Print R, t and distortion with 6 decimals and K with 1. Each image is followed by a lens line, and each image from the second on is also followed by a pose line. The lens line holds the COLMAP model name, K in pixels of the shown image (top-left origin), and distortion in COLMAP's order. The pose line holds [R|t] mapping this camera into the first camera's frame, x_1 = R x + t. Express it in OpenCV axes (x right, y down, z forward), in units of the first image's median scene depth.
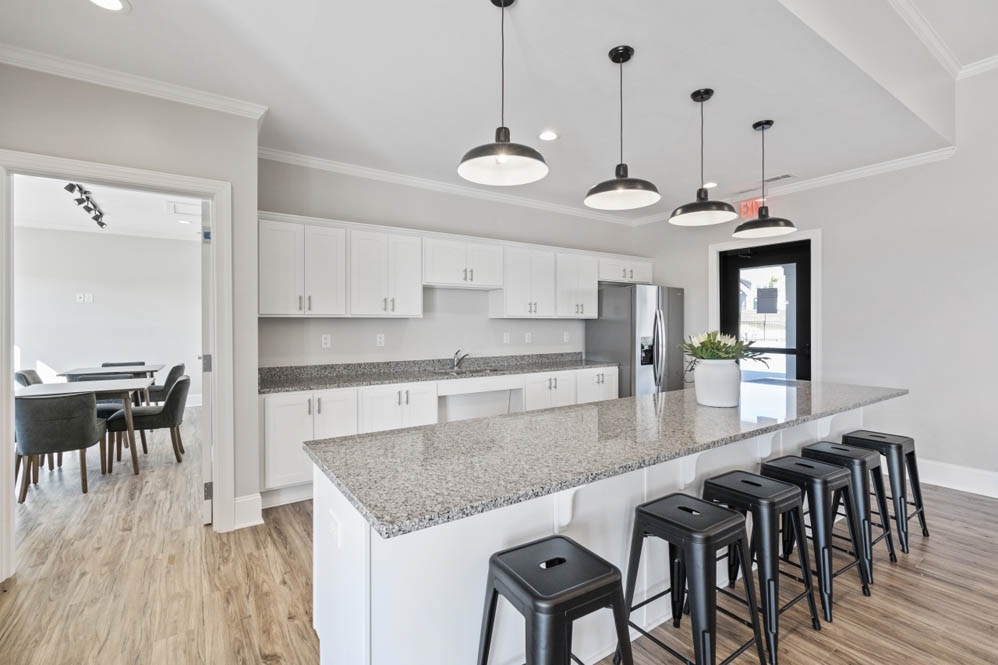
lens RADIAL K [[457.6, 0, 504.3], [0, 457.6, 328.2], [0, 0, 1]] dist [0.001584, 0.000698]
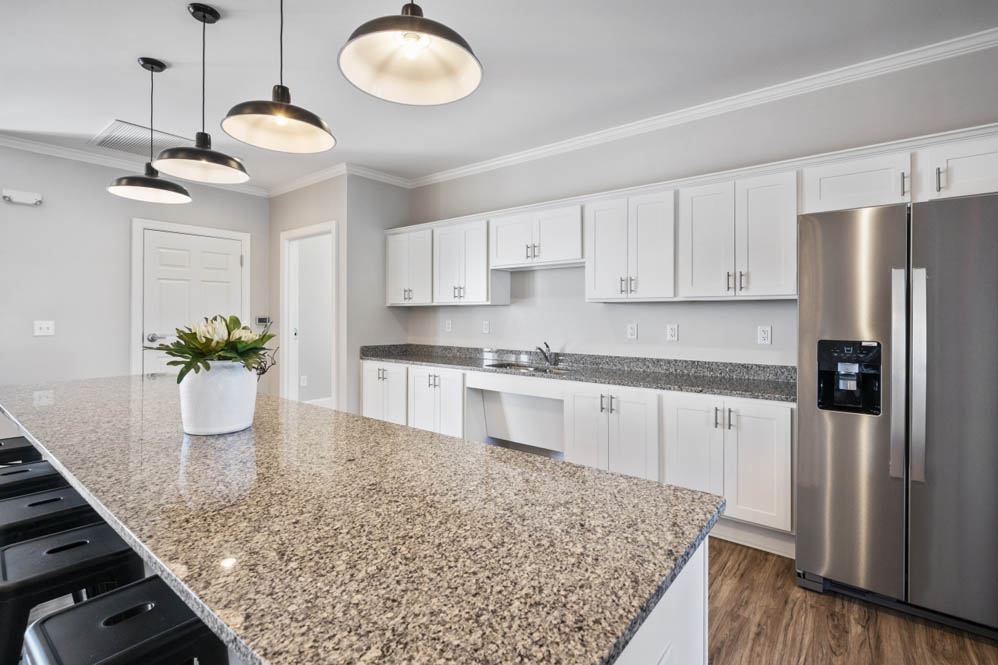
lens RADIAL K [[457.6, 0, 499.9], [0, 457.6, 318.2], [0, 0, 1]] dist [0.001584, 0.000698]
pose [[0.315490, 0.007886, -0.948896, 0.730169], [-0.013882, 0.999897, 0.003694, 0.002266], [0.948827, 0.012008, 0.315567, 0.725457]]
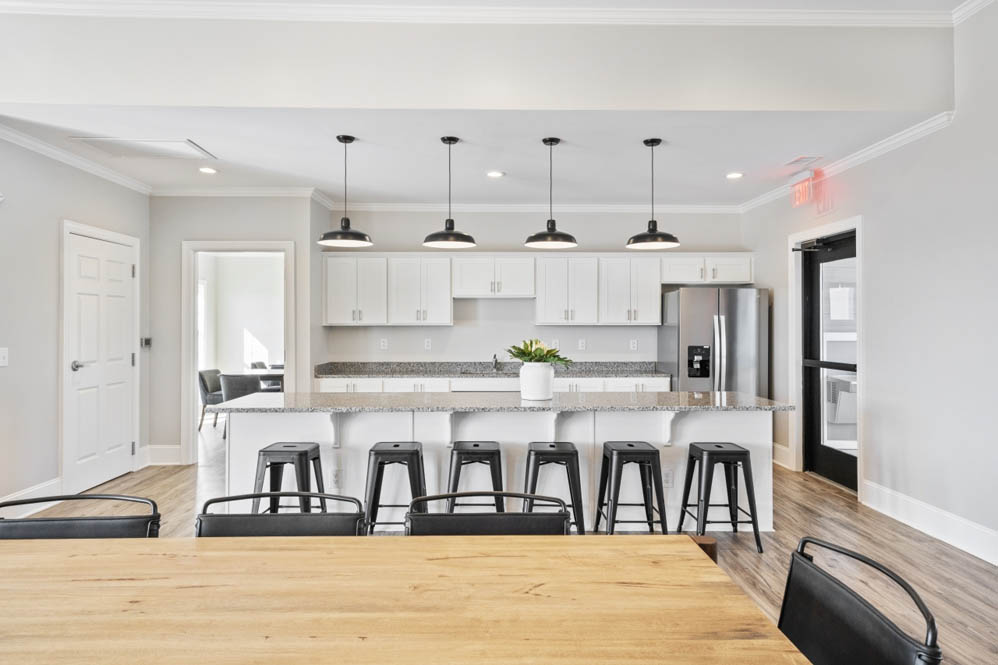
lens RADIAL K [[627.1, 0, 493.6], [0, 627.1, 322.6], [0, 0, 1]] dist [-0.001096, 0.000145]
pose [[0.842691, 0.000286, -0.538397, 0.780009], [-0.007406, 0.999911, -0.011060, -0.012473], [0.538346, 0.013307, 0.842619, -0.300798]]
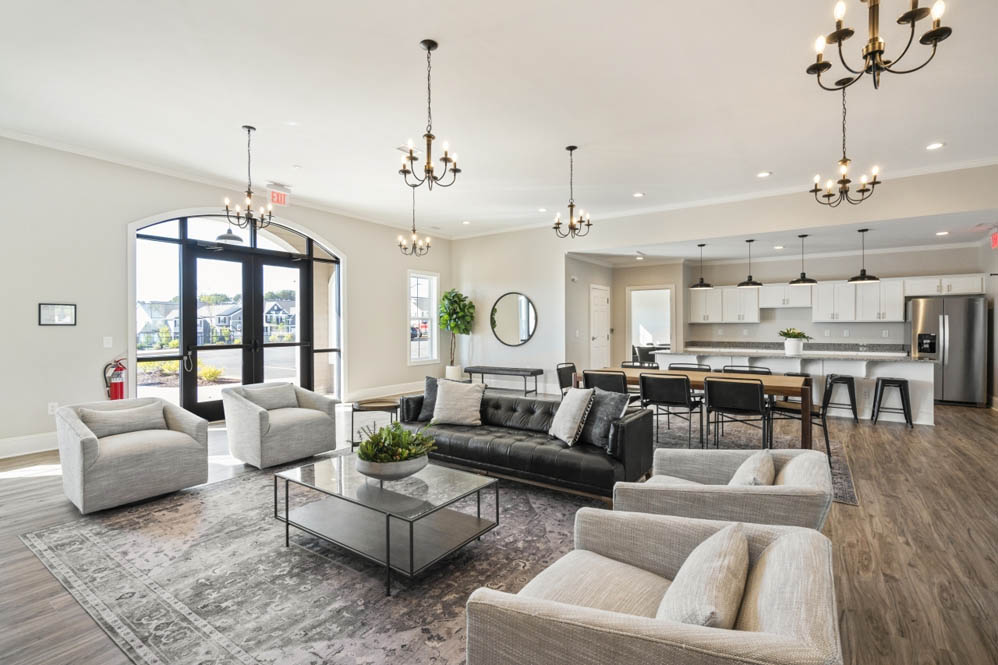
lens RADIAL K [[457.6, 0, 507.3], [0, 457.6, 328.8], [0, 0, 1]] dist [0.001584, 0.000698]
pose [[0.375192, 0.008223, -0.926911, 1.444187], [-0.006125, 0.999961, 0.006392, 0.001312], [0.926927, 0.003279, 0.375228, -0.990705]]
